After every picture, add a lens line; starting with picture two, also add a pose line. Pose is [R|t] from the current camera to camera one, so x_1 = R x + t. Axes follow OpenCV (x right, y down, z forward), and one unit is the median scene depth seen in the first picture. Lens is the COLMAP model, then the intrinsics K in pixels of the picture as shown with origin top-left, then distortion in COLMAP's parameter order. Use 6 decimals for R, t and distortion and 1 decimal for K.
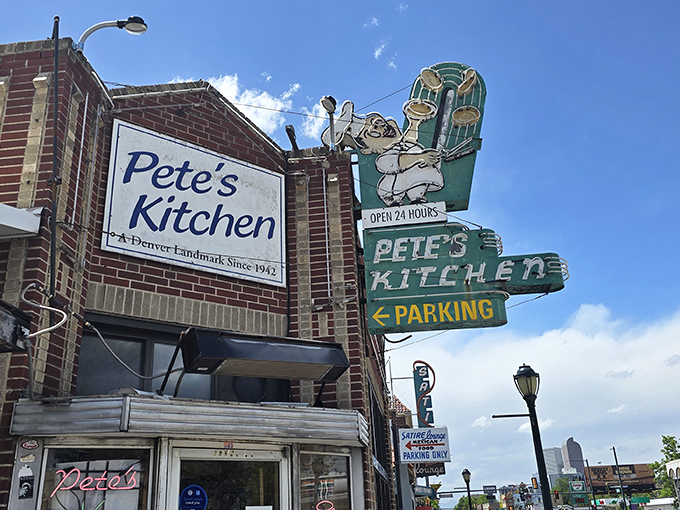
lens RADIAL K [[633.2, 0, 340.0], [0, 633.2, 255.0], [0, 0, 1]] dist [0.182185, -0.252282]
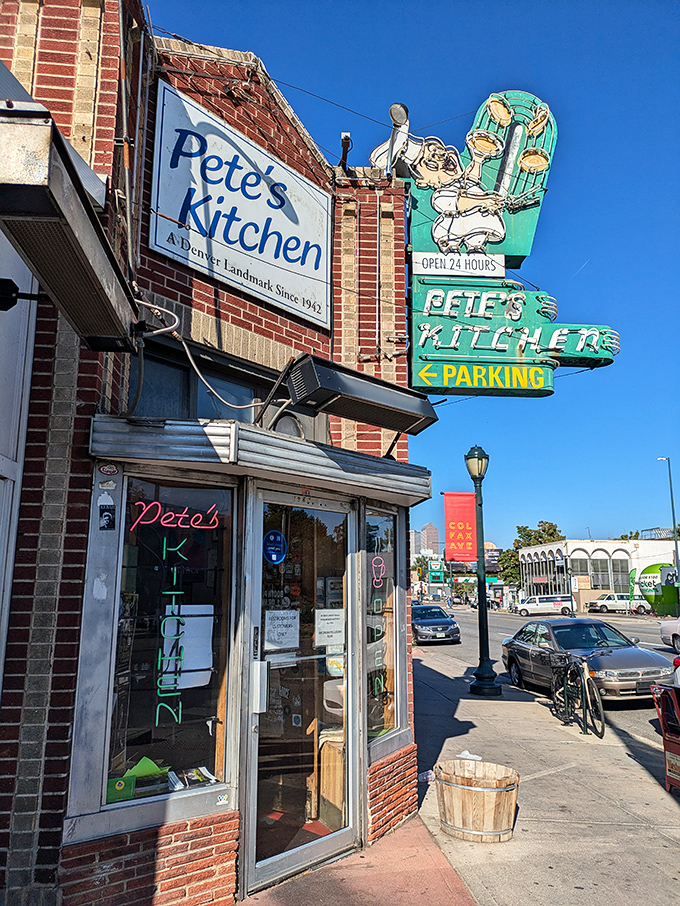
lens RADIAL K [[666.4, 0, 340.0], [0, 666.4, 453.0], [0, 0, 1]] dist [0.058466, -0.004205]
pose [[0.972319, 0.081502, 0.218981, -0.261865], [-0.119155, 0.979127, 0.164656, 0.065009], [-0.200991, -0.186191, 0.961736, 0.083088]]
